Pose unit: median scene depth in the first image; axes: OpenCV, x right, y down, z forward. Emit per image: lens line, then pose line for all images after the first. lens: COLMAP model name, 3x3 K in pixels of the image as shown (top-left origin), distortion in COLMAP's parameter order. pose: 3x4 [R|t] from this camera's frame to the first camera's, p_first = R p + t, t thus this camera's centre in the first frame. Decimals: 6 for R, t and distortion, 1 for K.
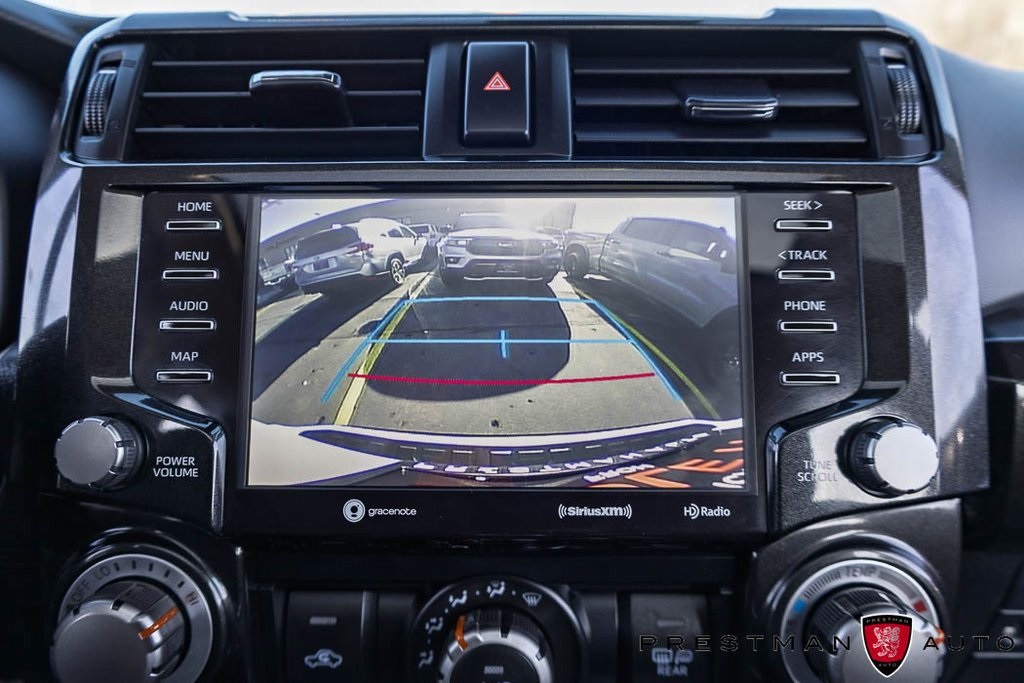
lens RADIAL K [[748.7, 0, 514.4], [0, 748.7, 341.0], [0, 0, 1]] dist [-0.029535, 0.038958]
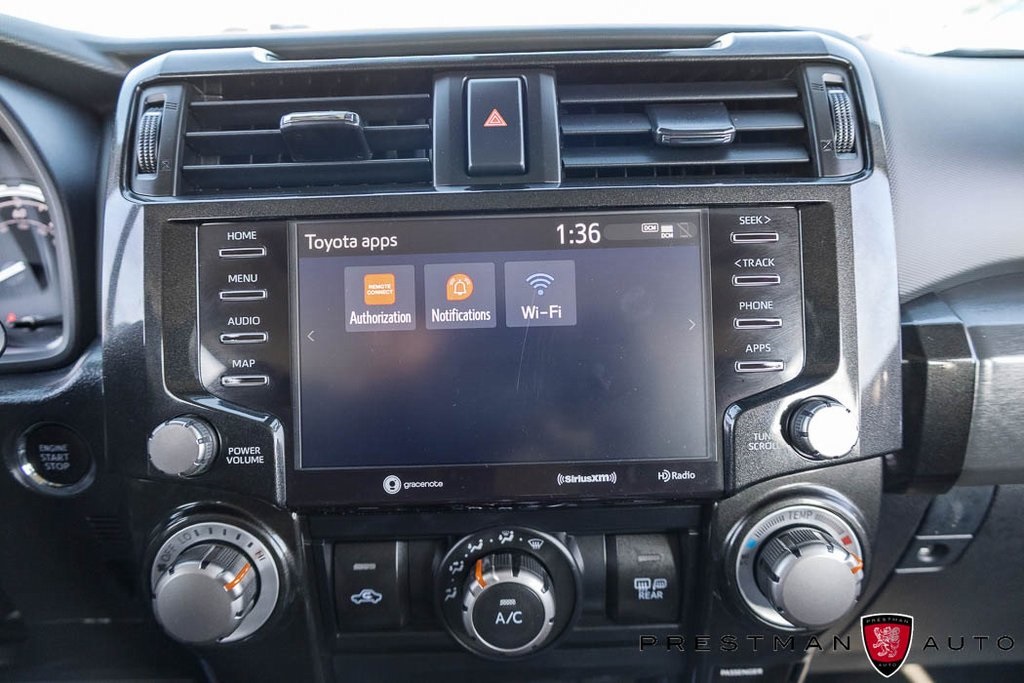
lens RADIAL K [[748.7, 0, 511.5], [0, 748.7, 336.7], [0, 0, 1]] dist [-0.029535, 0.038958]
pose [[0.999308, -0.032105, 0.018781, -0.030456], [0.029942, 0.993926, 0.105902, -0.131186], [-0.022067, -0.105266, 0.994199, -0.193571]]
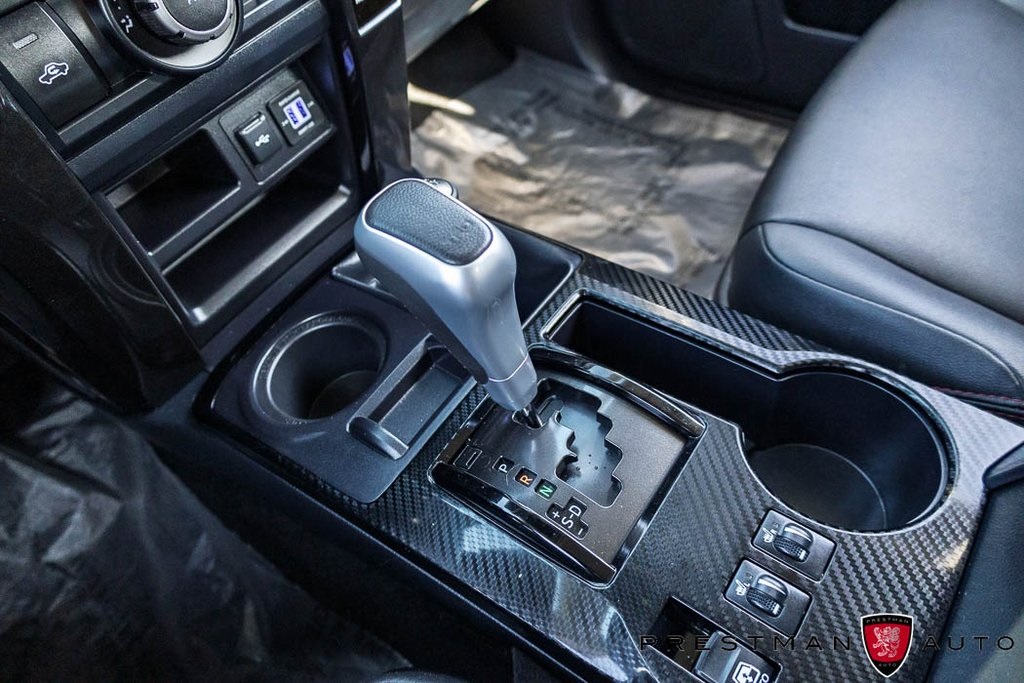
lens RADIAL K [[664.6, 0, 512.0], [0, 664.6, 341.1], [0, 0, 1]] dist [0.010210, 0.004427]
pose [[0.568636, -0.694967, 0.440084, -0.659176], [0.342197, 0.686361, 0.641725, 0.316308], [-0.748034, -0.214312, 0.628105, -0.312630]]
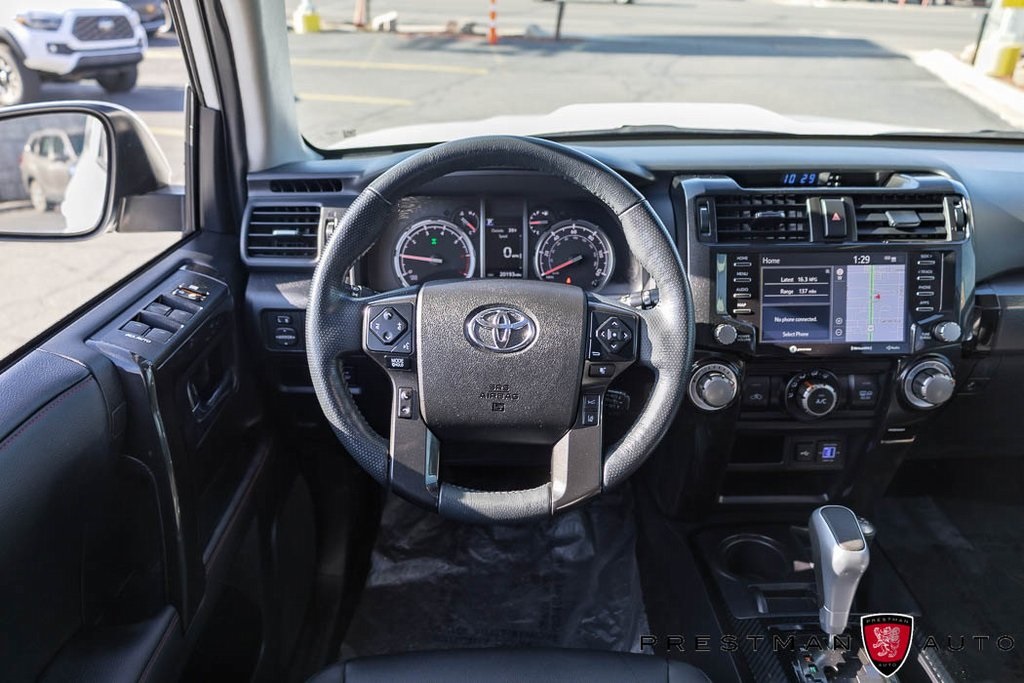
lens RADIAL K [[717.1, 0, 511.0], [0, 717.1, 345.4], [0, 0, 1]] dist [-0.030347, 0.015244]
pose [[0.999524, -0.016251, 0.026227, -1.483275], [0.010523, 0.978632, 0.205349, -0.445495], [-0.029004, -0.204975, 0.978337, -2.023723]]
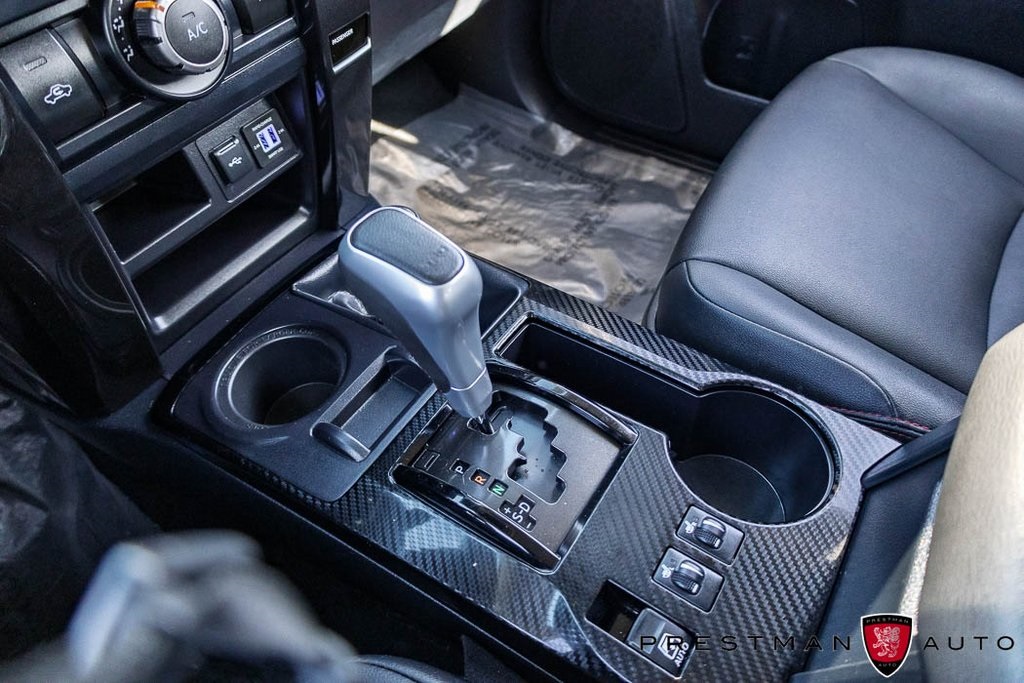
lens RADIAL K [[664.6, 0, 508.5], [0, 664.6, 337.7], [0, 0, 1]] dist [0.010210, 0.004427]
pose [[0.535652, -0.657386, 0.530020, -0.788947], [0.249306, 0.722793, 0.644528, 0.204710], [-0.806799, -0.213105, 0.551056, -0.356909]]
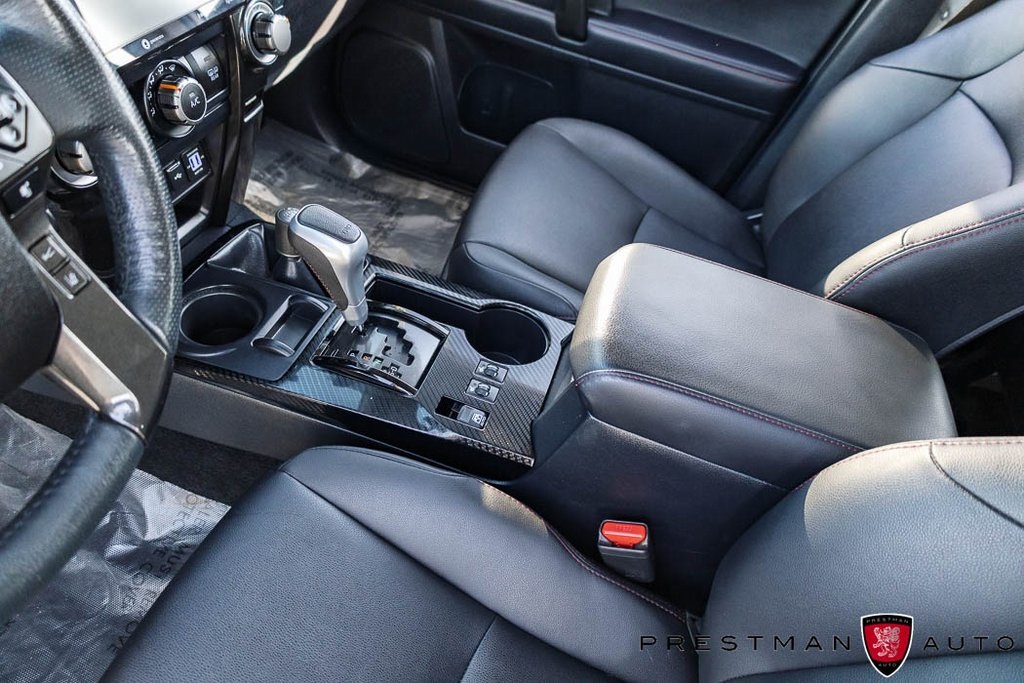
lens RADIAL K [[664.6, 0, 507.7], [0, 664.6, 328.8], [0, 0, 1]] dist [0.010210, 0.004427]
pose [[0.272441, -0.653007, 0.706652, -1.860245], [0.059731, 0.744496, 0.664950, -0.417676], [-0.960317, -0.138951, 0.241836, -0.705917]]
